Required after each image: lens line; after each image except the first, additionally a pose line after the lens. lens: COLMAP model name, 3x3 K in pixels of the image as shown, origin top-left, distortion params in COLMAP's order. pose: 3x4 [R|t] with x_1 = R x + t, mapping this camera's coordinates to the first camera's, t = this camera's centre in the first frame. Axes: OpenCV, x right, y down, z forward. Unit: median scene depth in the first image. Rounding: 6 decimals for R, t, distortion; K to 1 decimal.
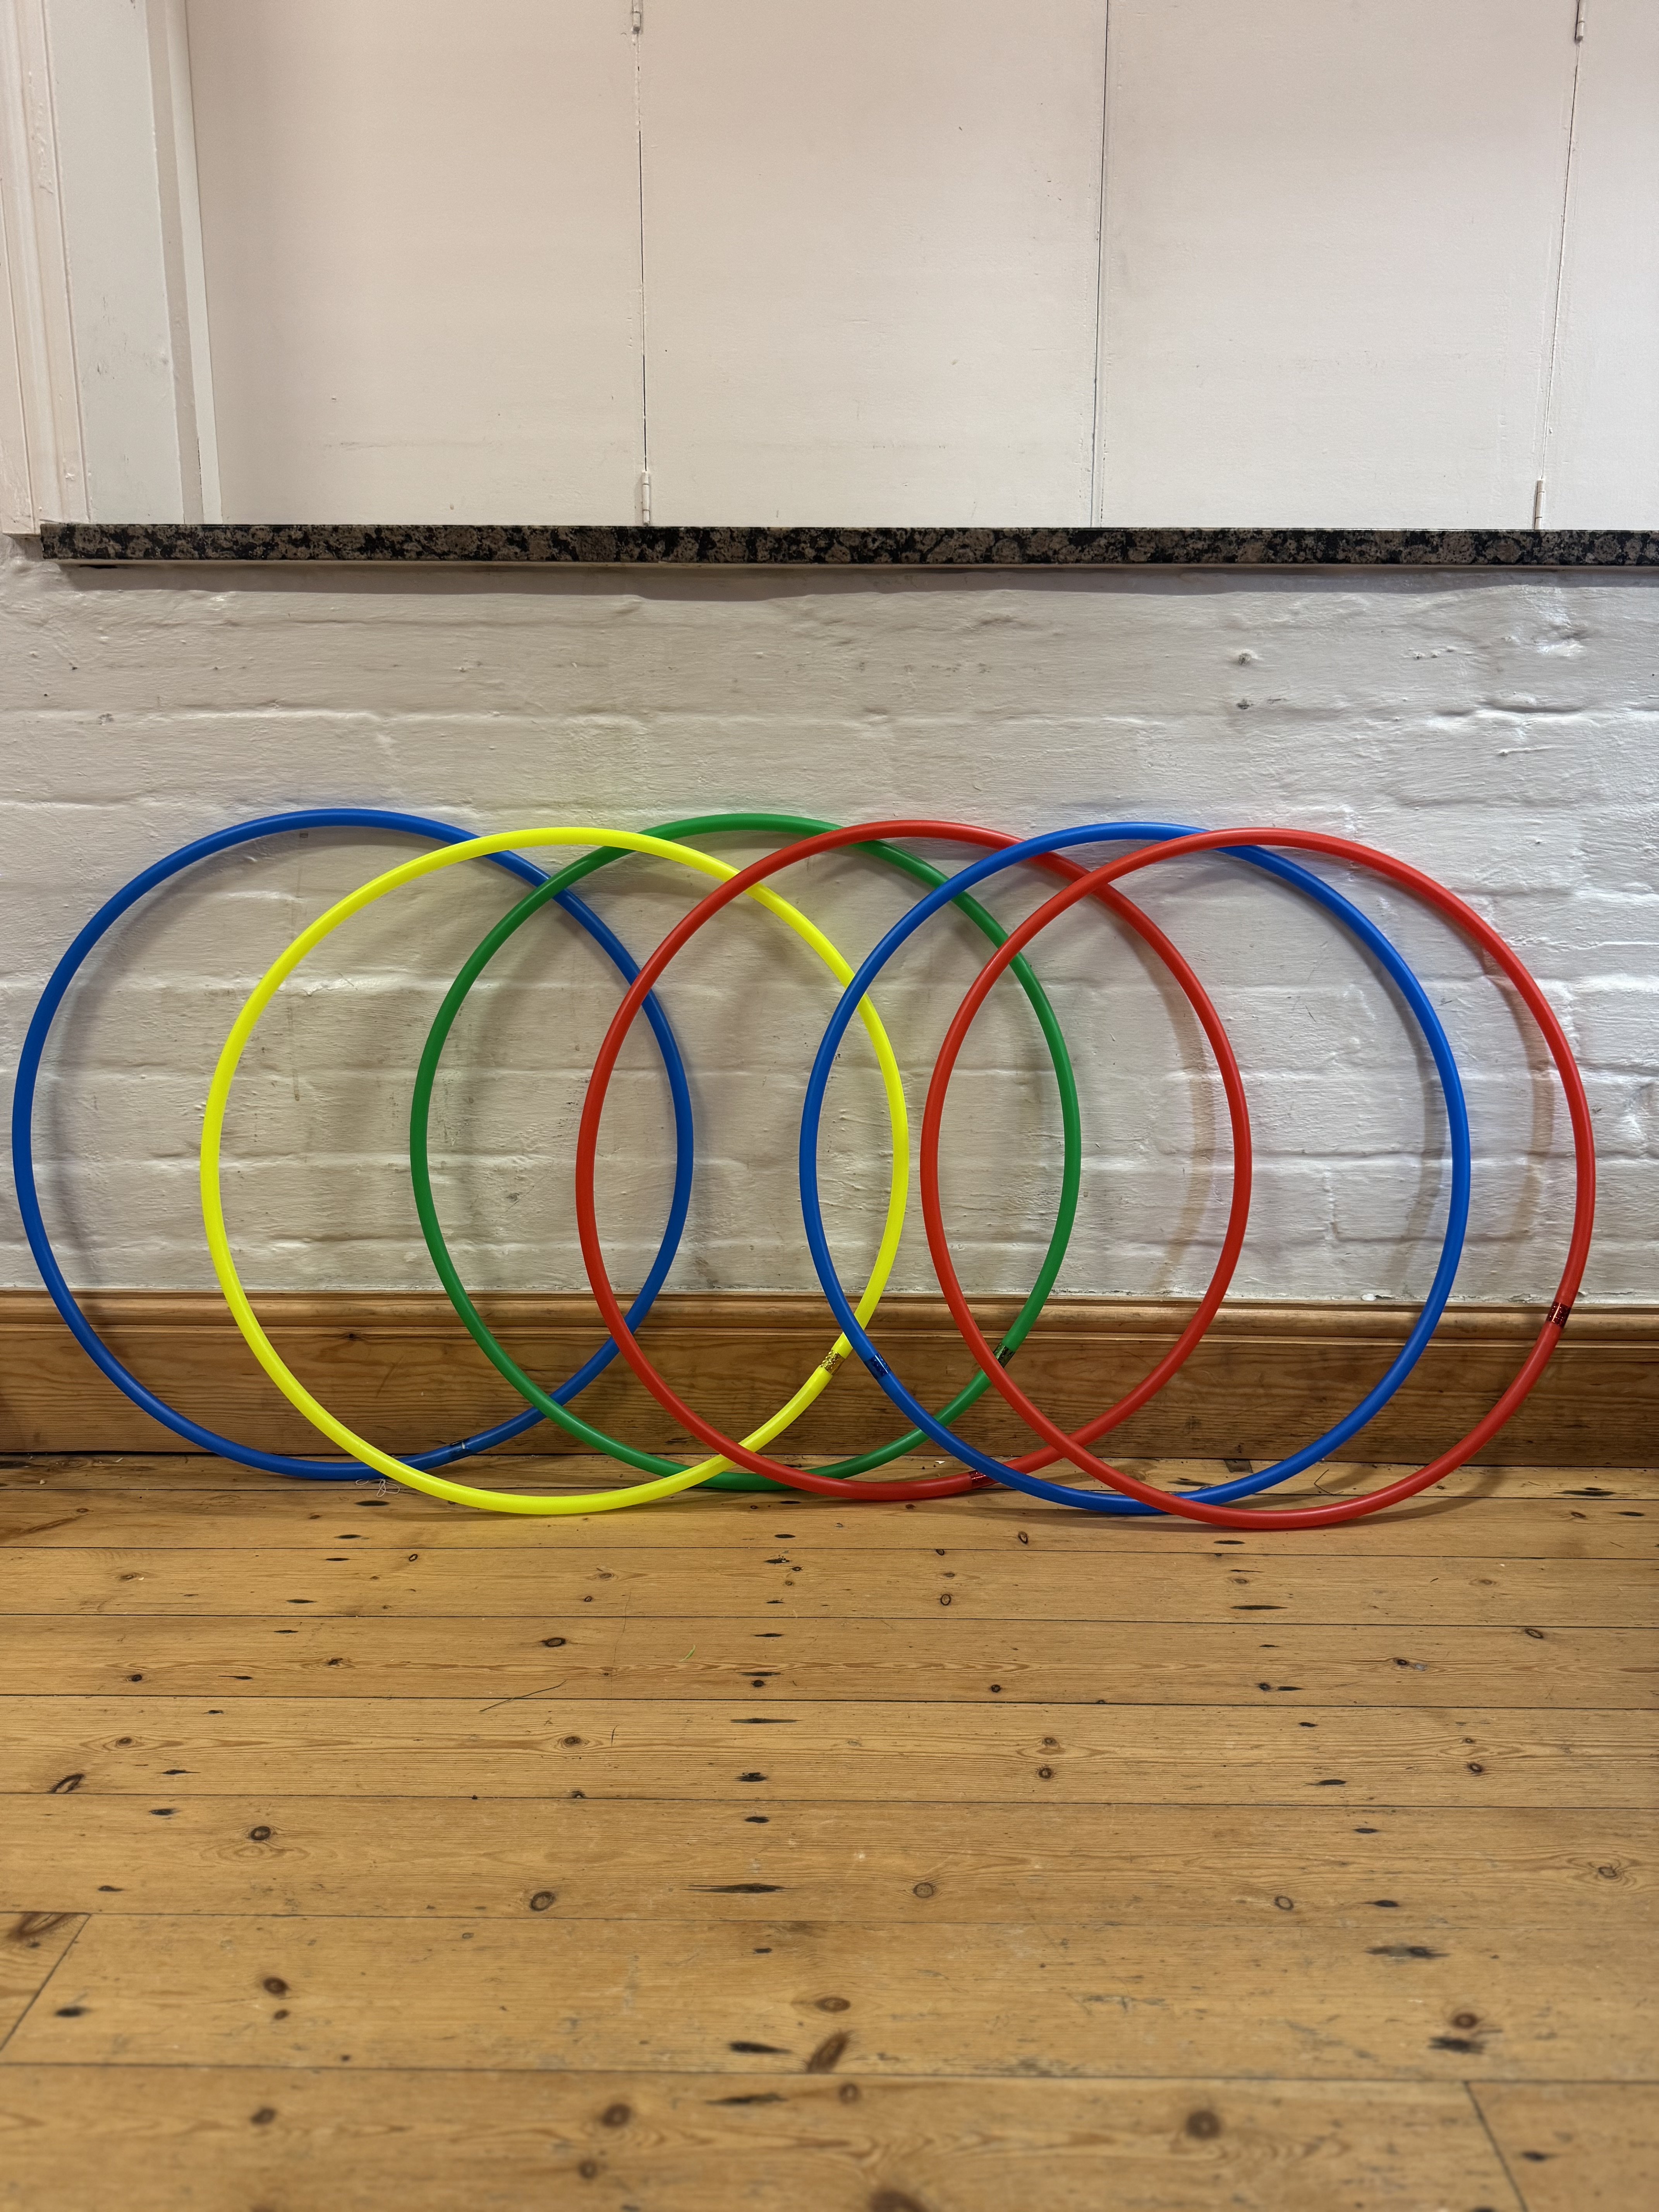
lens RADIAL K [[1592.0, 0, 823.6], [0, 1592.0, 1257.1], [0, 0, 1]] dist [0.089422, -0.121107]
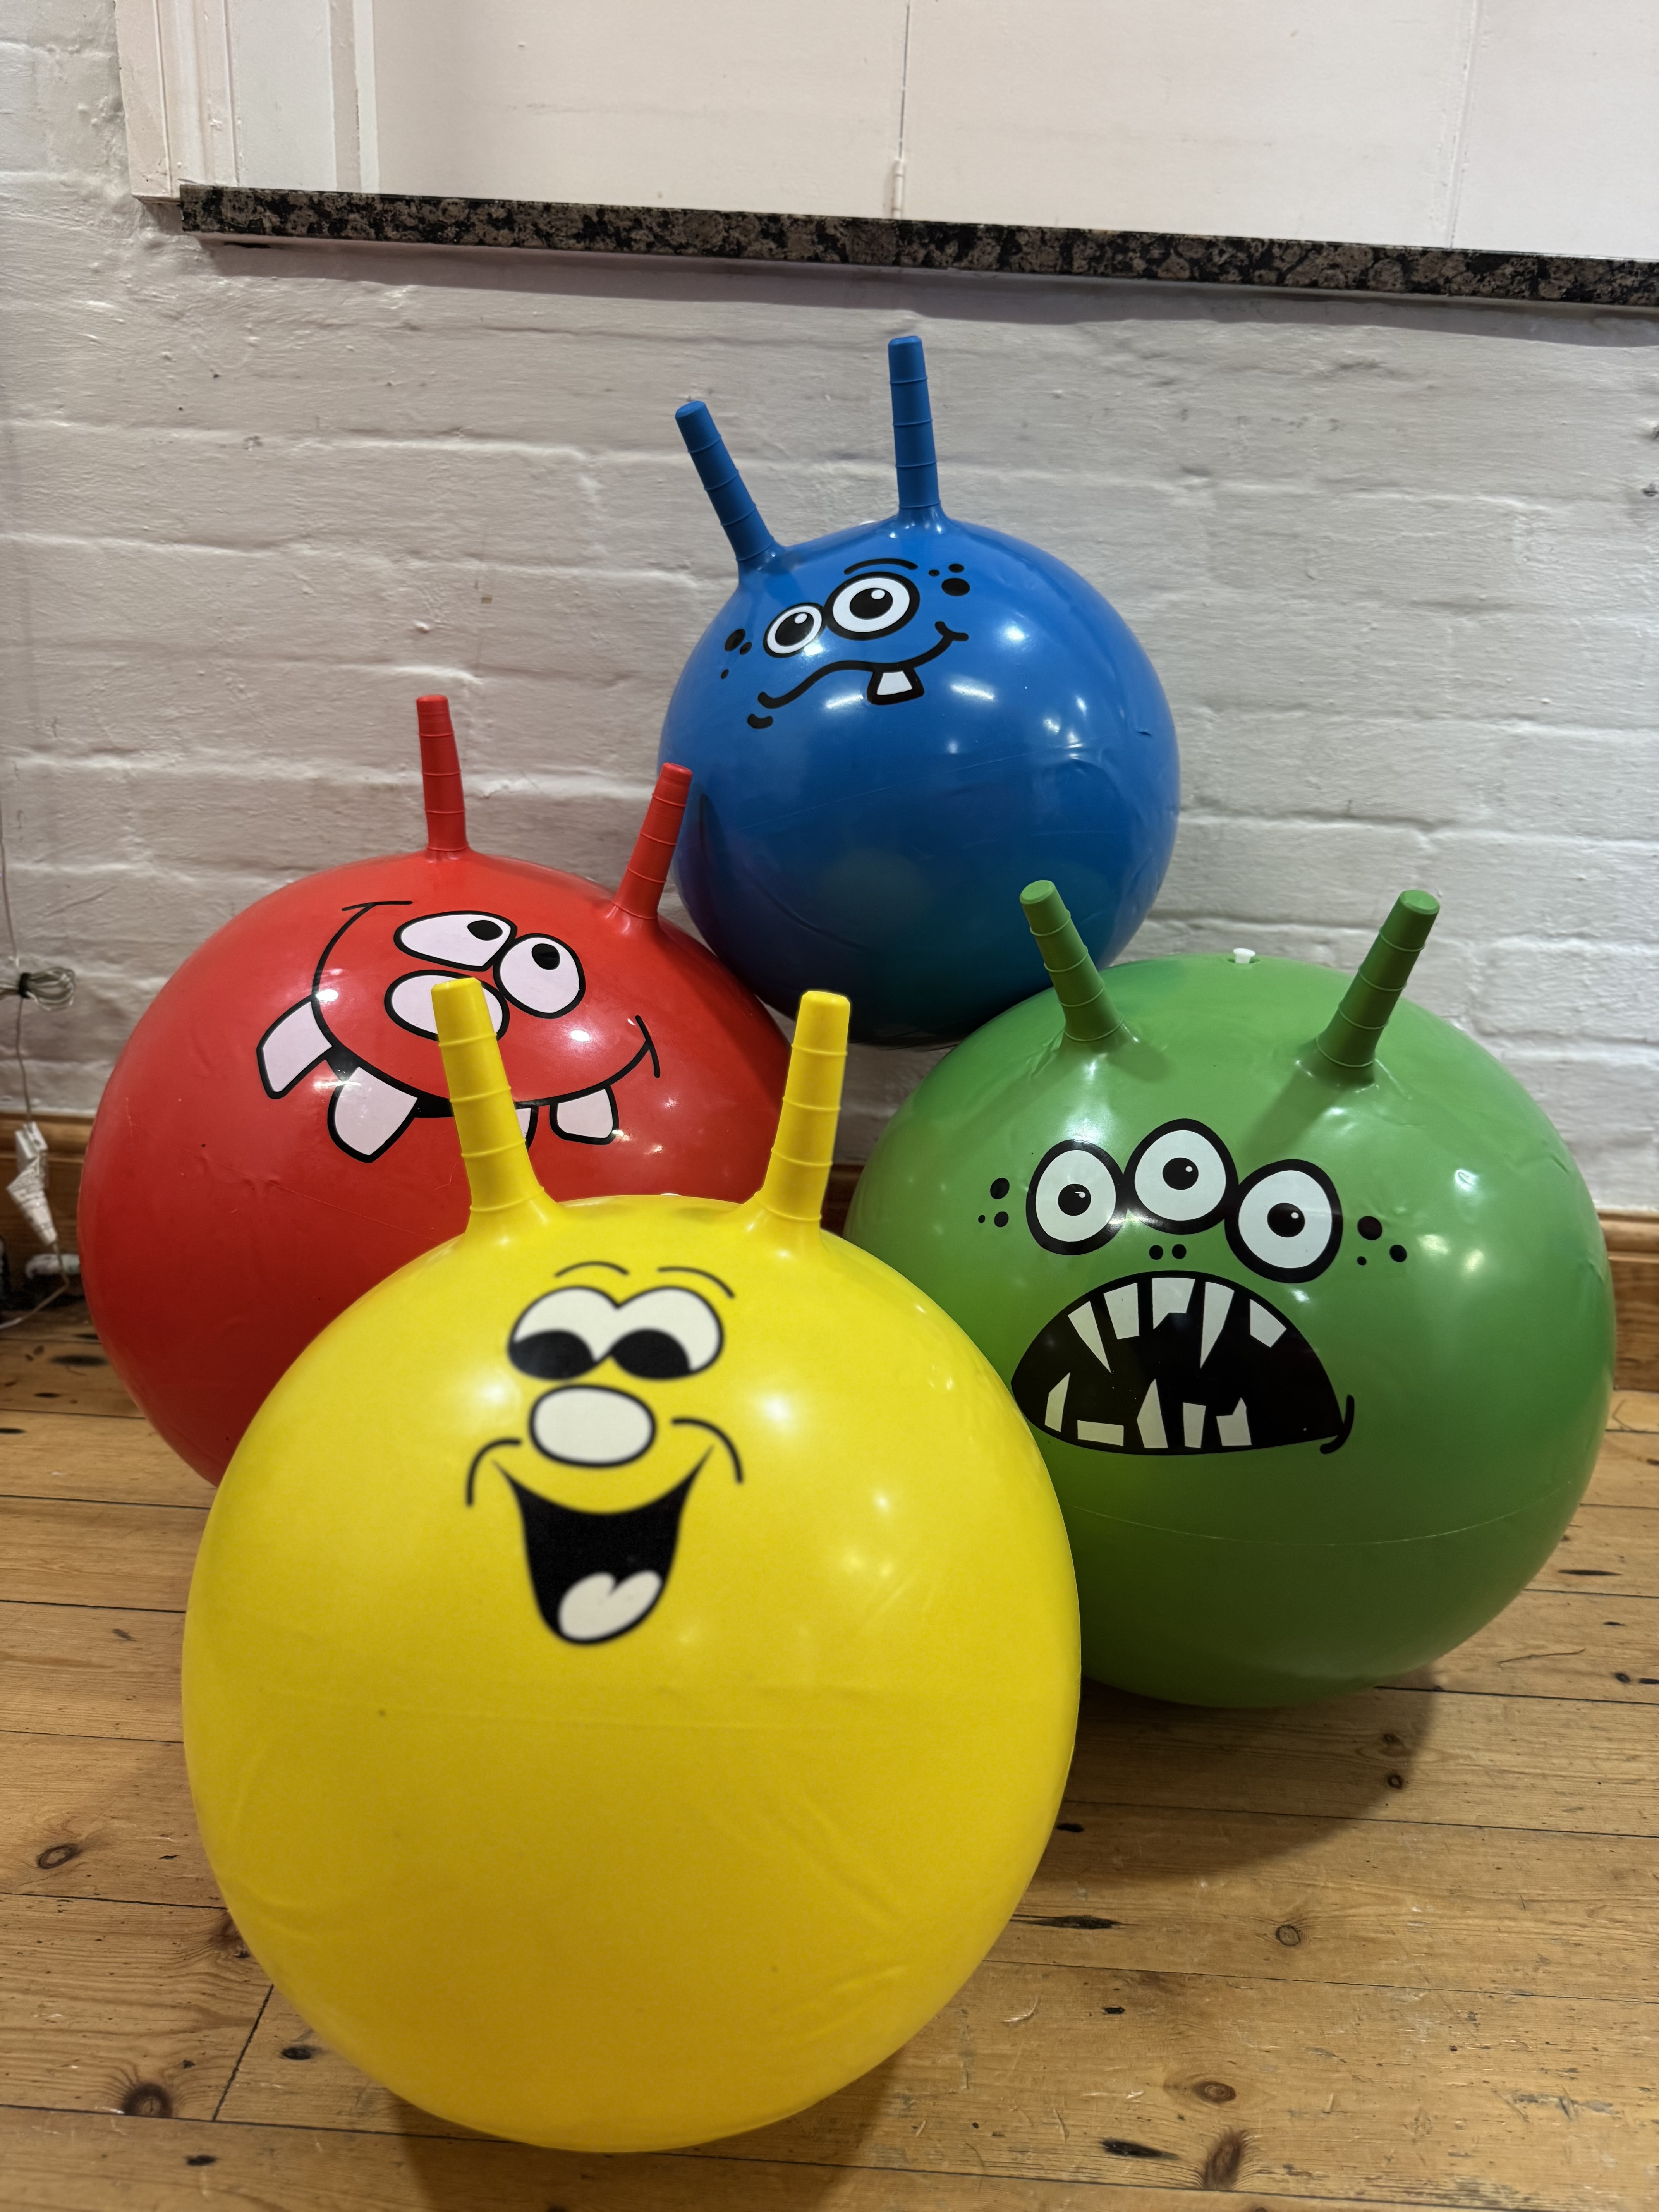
lens RADIAL K [[1551.0, 0, 828.9], [0, 1551.0, 1241.4], [0, 0, 1]] dist [0.037796, -0.039864]
pose [[0.998836, 0.047837, 0.006267, -0.143094], [-0.048244, 0.991510, 0.120751, -0.039771], [-0.000437, -0.120912, 0.992663, 0.163305]]
